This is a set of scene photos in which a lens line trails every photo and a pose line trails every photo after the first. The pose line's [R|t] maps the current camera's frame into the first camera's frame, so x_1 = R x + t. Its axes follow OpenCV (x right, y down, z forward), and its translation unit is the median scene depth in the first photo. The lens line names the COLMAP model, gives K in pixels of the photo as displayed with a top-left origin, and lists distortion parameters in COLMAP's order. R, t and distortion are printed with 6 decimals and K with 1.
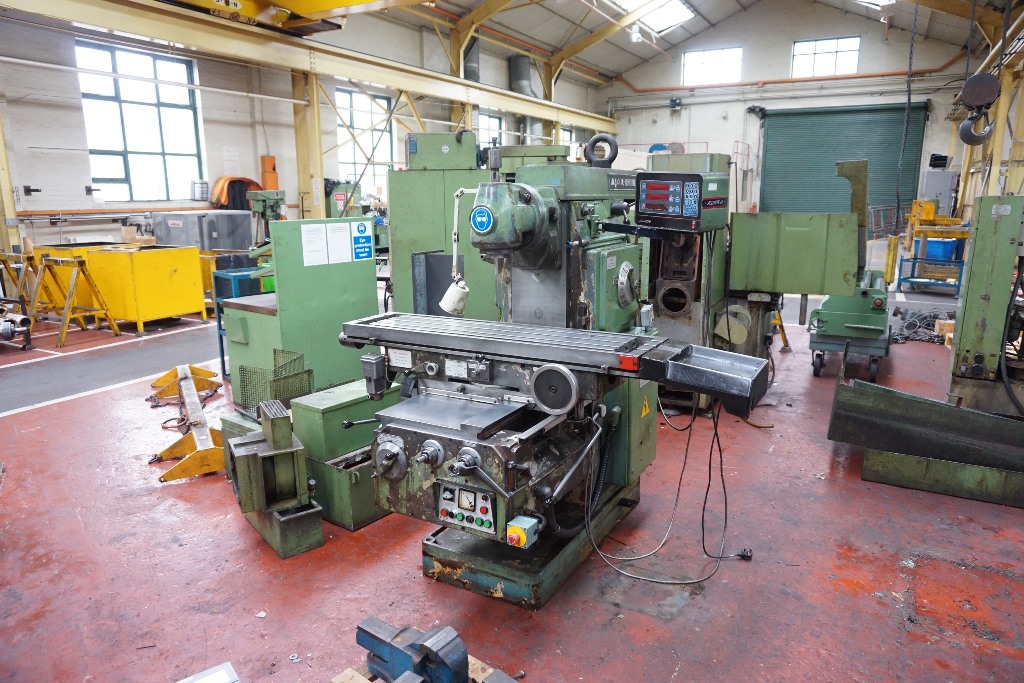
lens RADIAL K [[692.5, 0, 513.0], [0, 692.5, 337.7], [0, 0, 1]] dist [-0.036302, 0.041075]
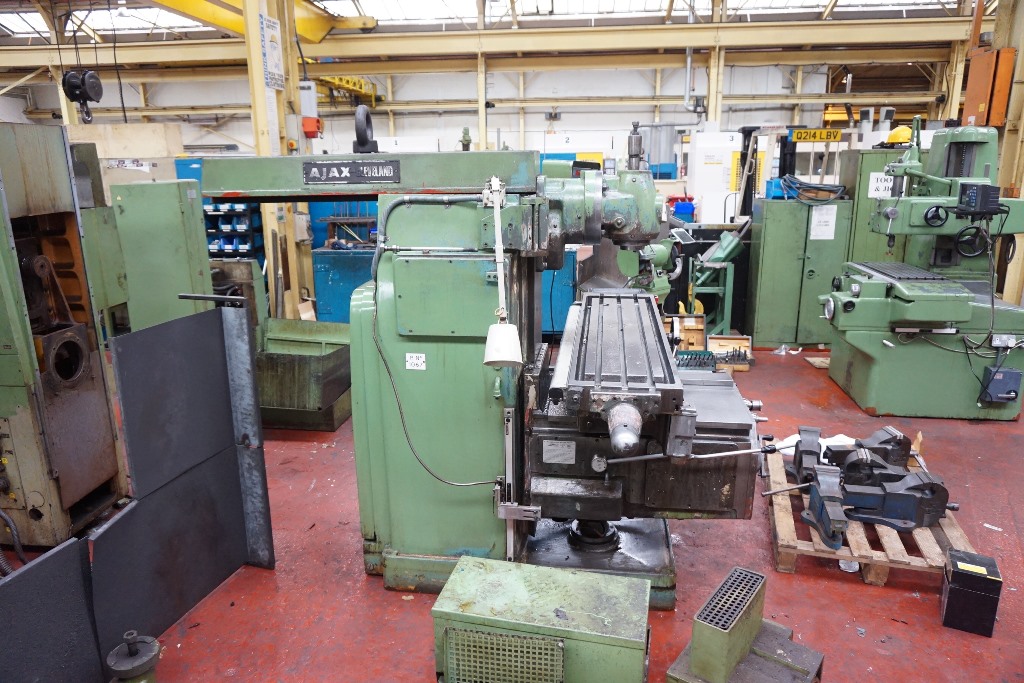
lens RADIAL K [[692.7, 0, 511.1], [0, 692.7, 338.7], [0, 0, 1]] dist [-0.045082, 0.042144]
pose [[-0.380646, -0.221433, 0.897817, -0.779643], [0.203981, 0.926884, 0.315083, -0.310789], [-0.901942, 0.303073, -0.307647, 1.372193]]
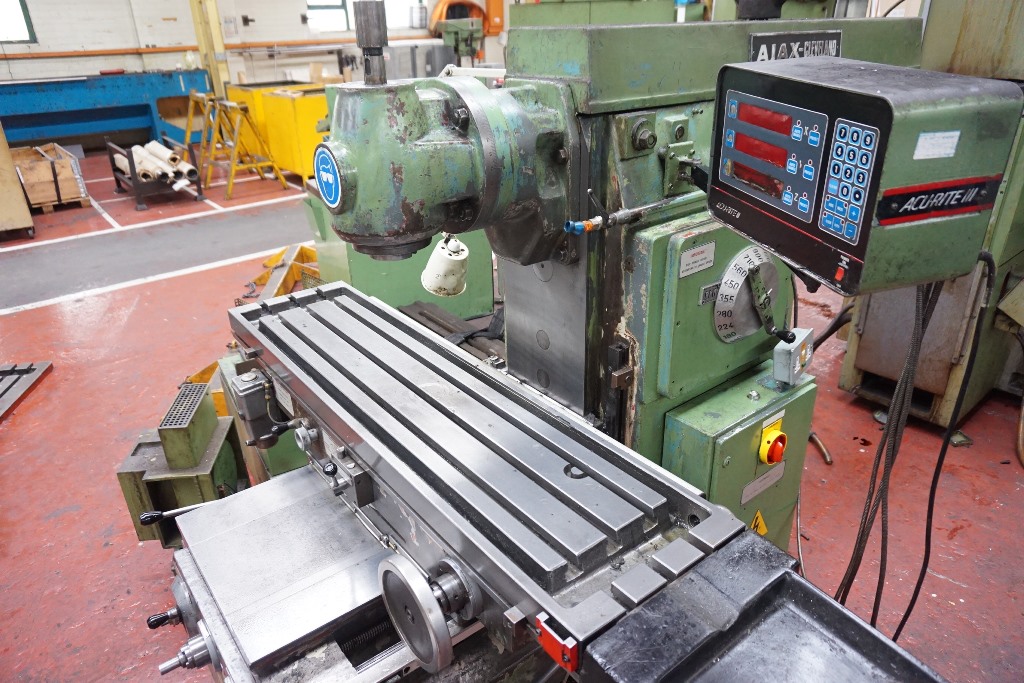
lens RADIAL K [[692.5, 0, 513.0], [0, 692.5, 337.7], [0, 0, 1]] dist [-0.036302, 0.041075]
pose [[0.925523, 0.152998, -0.346408, 0.199762], [-0.065963, 0.965900, 0.250371, -0.168271], [0.372901, -0.208874, 0.904055, 0.563502]]
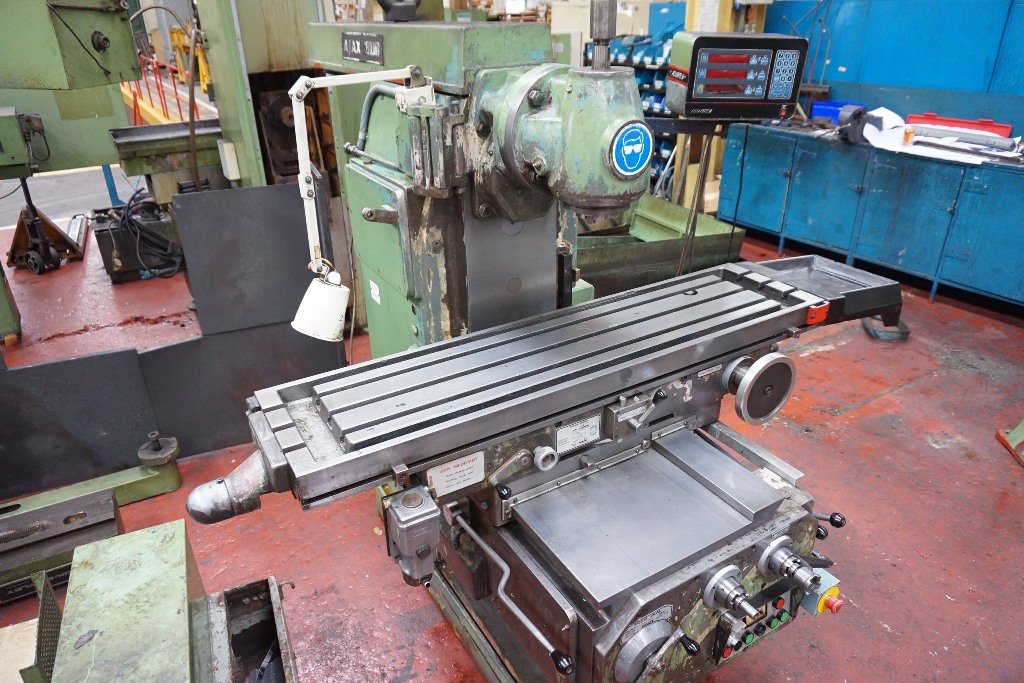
lens RADIAL K [[692.7, 0, 511.1], [0, 692.7, 338.7], [0, 0, 1]] dist [-0.045082, 0.042144]
pose [[0.490071, -0.385387, 0.781861, -0.472159], [0.194399, 0.922687, 0.332953, -0.202173], [-0.849729, -0.011178, 0.527101, 0.718787]]
